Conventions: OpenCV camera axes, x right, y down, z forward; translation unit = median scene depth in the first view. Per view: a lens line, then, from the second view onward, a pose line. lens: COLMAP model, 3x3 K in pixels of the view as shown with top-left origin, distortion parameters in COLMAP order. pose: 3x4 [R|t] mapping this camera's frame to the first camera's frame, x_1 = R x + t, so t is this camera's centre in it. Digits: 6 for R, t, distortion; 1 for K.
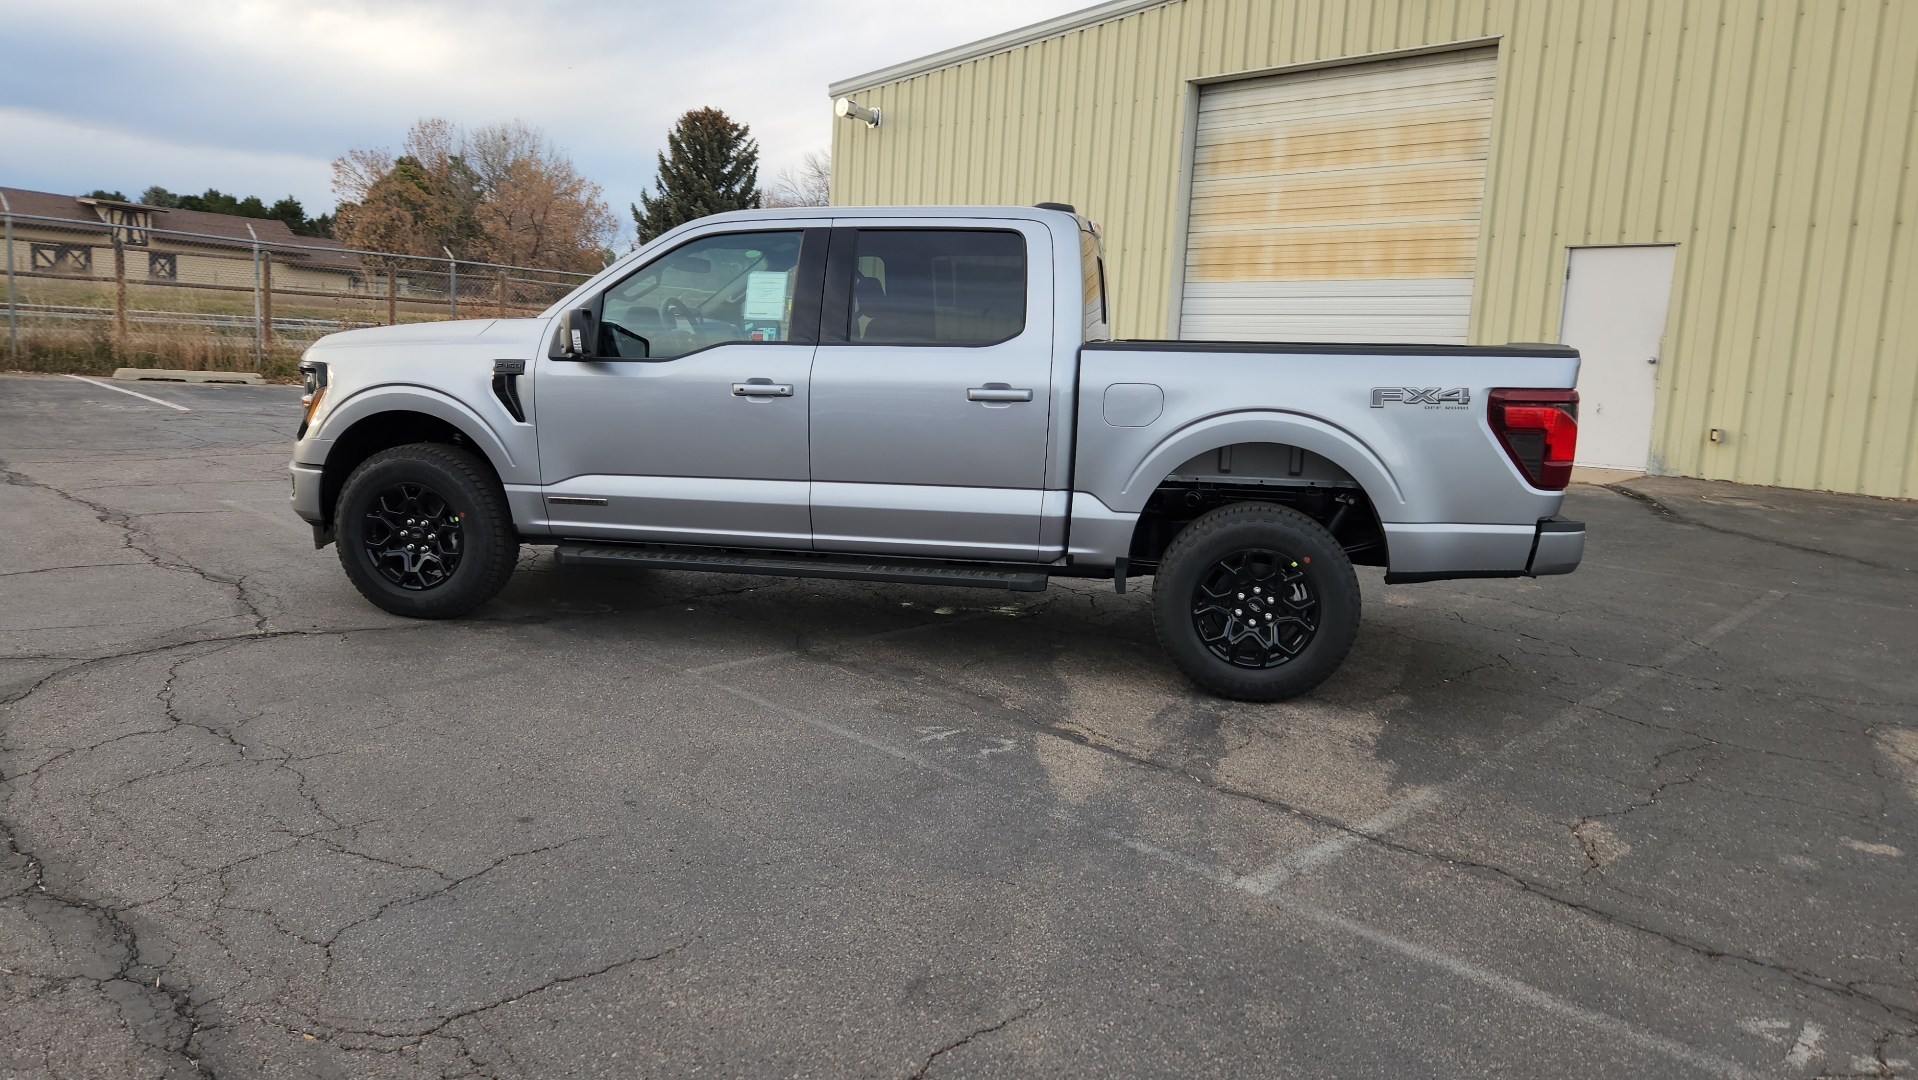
lens RADIAL K [[1279.9, 0, 927.5], [0, 1279.9, 544.0], [0, 0, 1]] dist [0.079144, -0.062847]
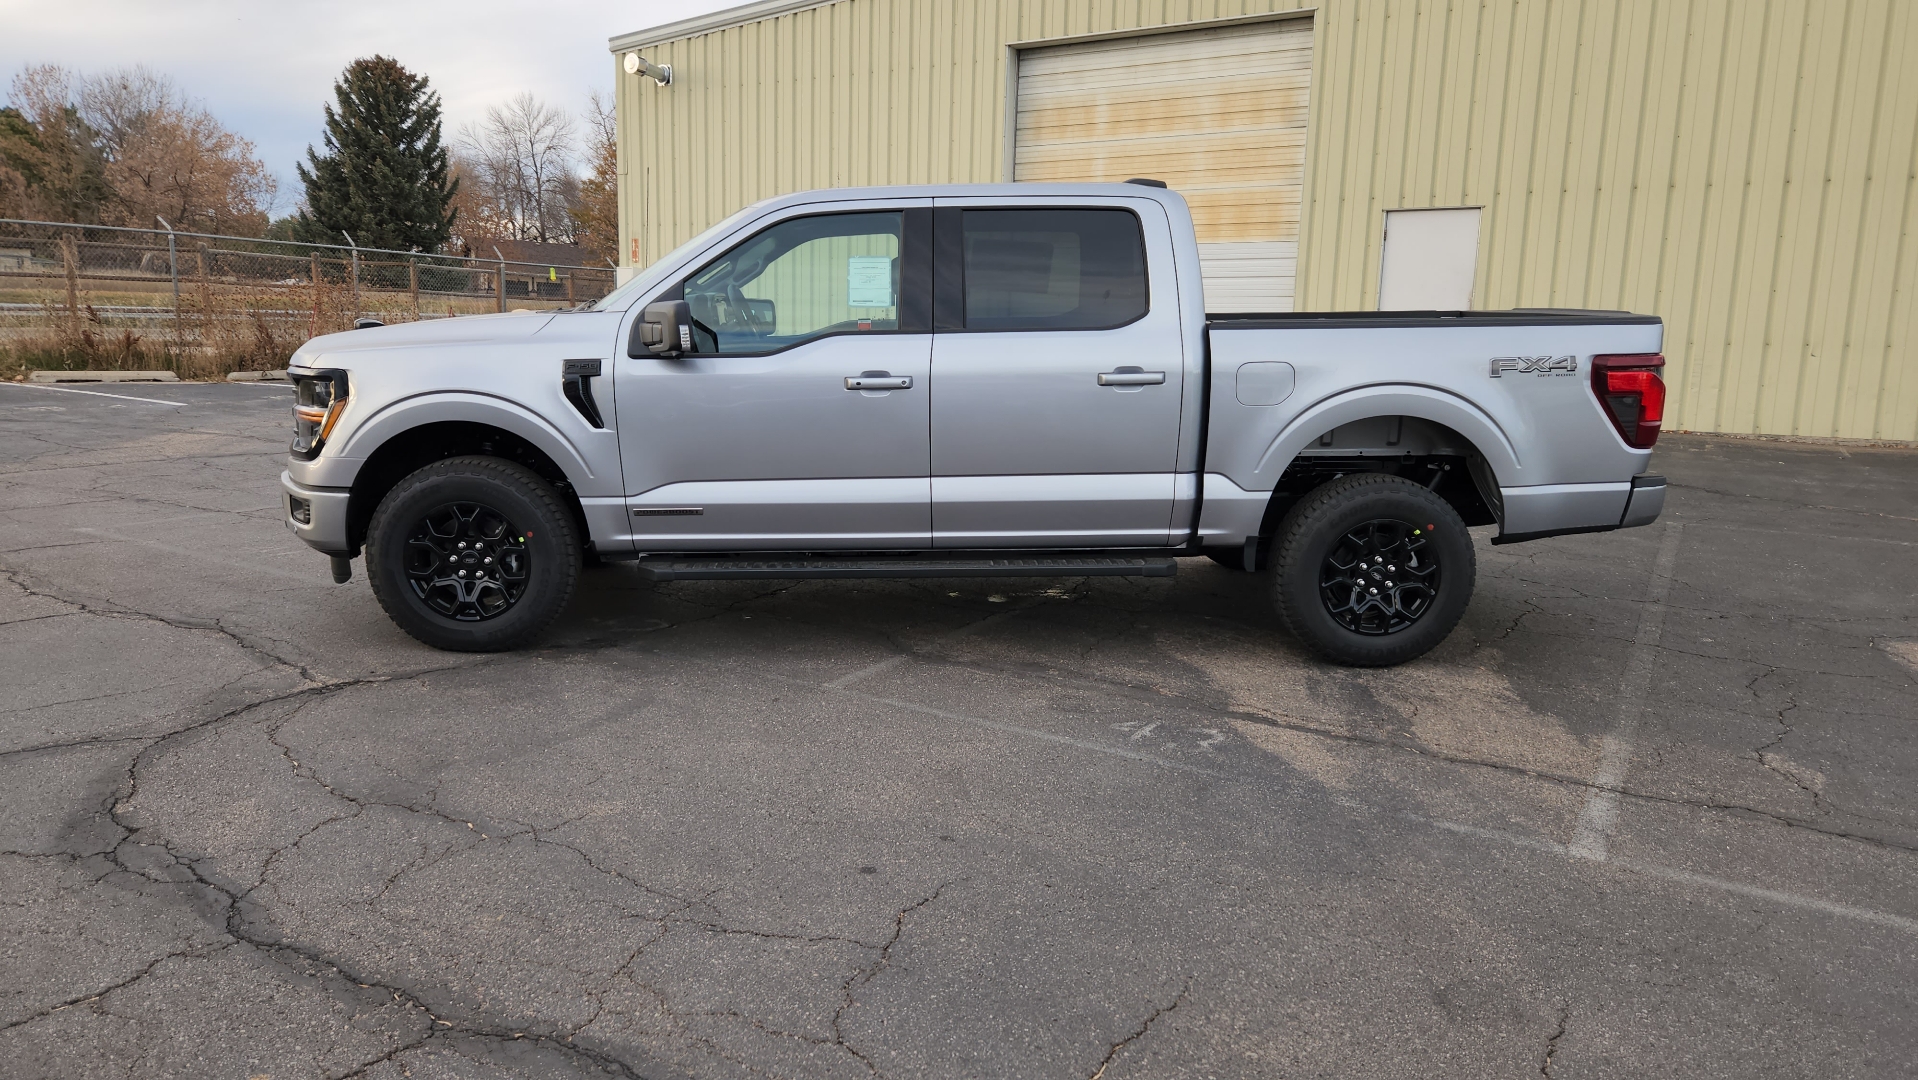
lens RADIAL K [[1282.3, 0, 921.5], [0, 1282.3, 558.5], [0, 0, 1]] dist [0.069394, -0.050421]
pose [[0.974237, -0.068792, 0.214780, -0.296587], [0.060268, 0.997122, 0.045994, -0.031650], [-0.217326, -0.031865, 0.975579, 0.065609]]
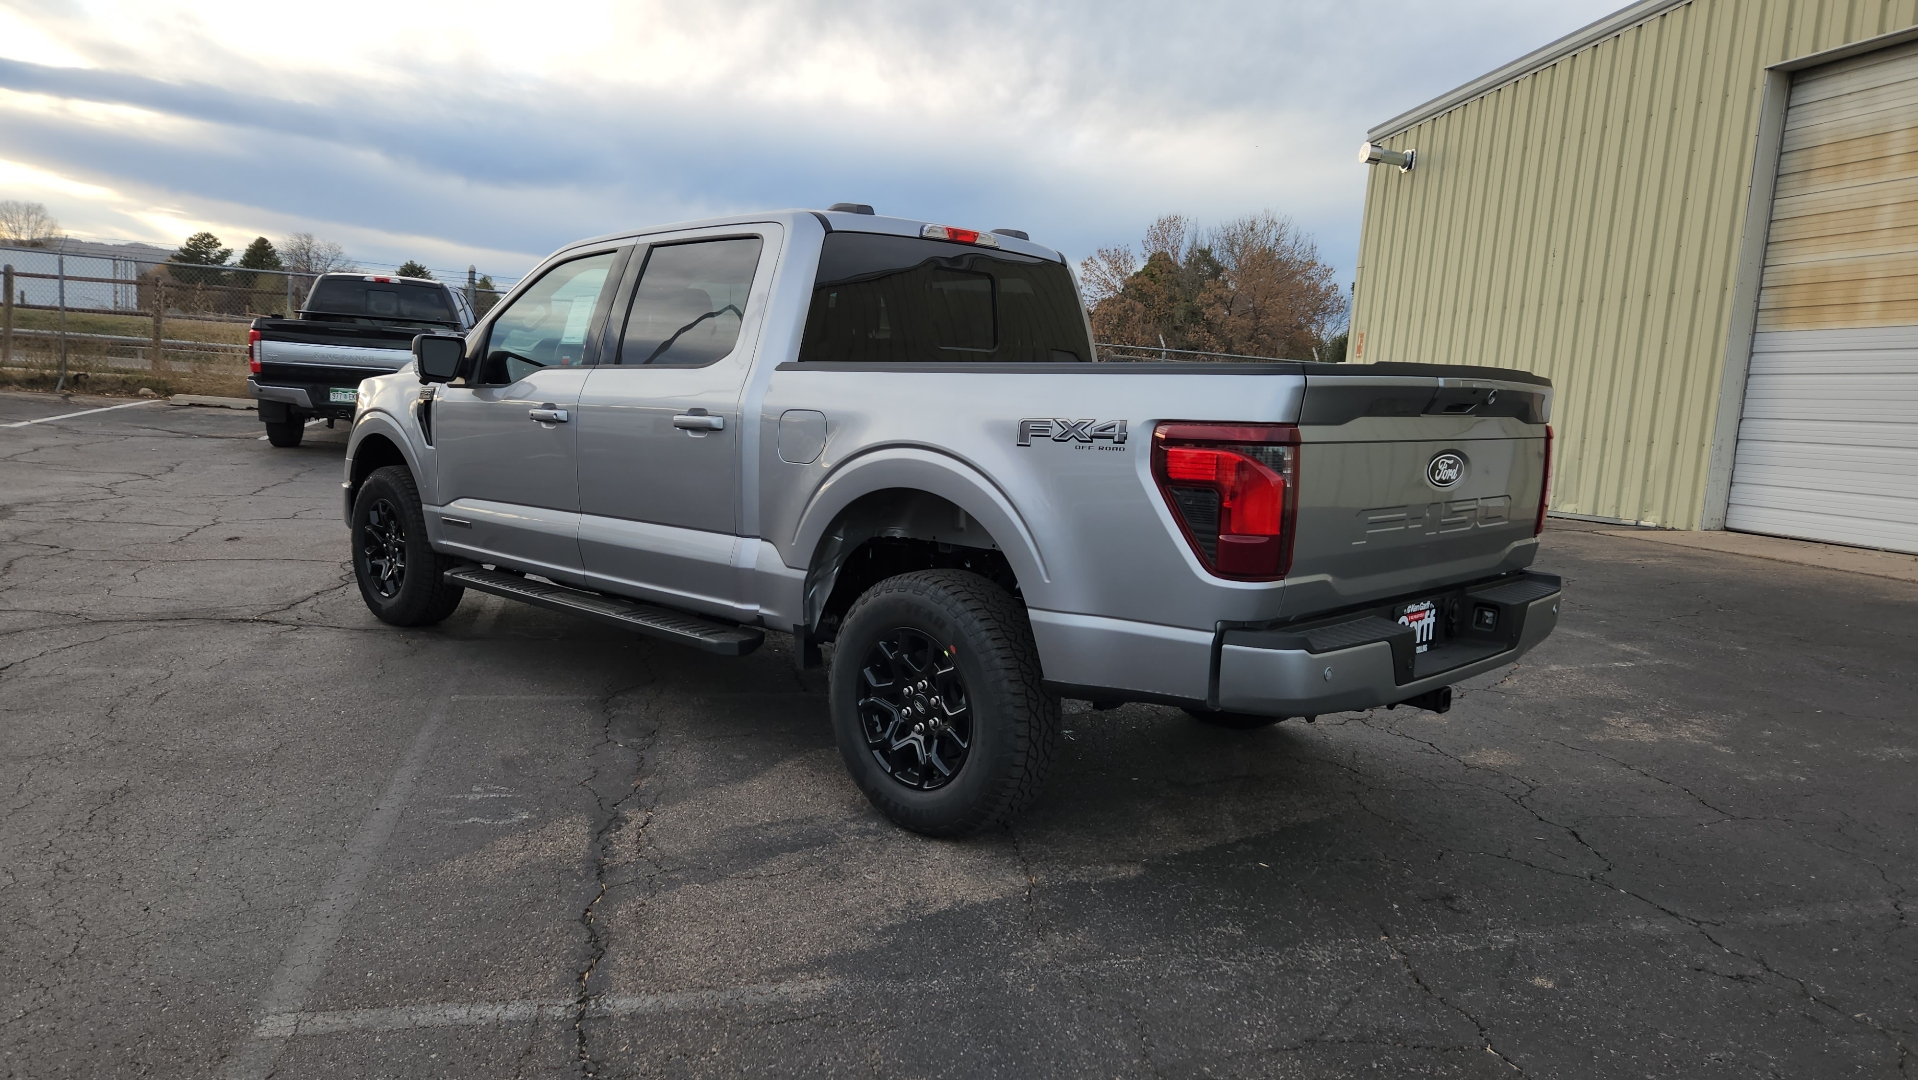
lens RADIAL K [[1280.4, 0, 921.7], [0, 1280.4, 540.0], [0, 0, 1]] dist [0.075203, -0.055272]
pose [[0.839417, 0.065407, -0.539537, 0.604788], [-0.101364, 0.994154, -0.037183, -0.018861], [0.533951, 0.085902, 0.841140, 0.330574]]
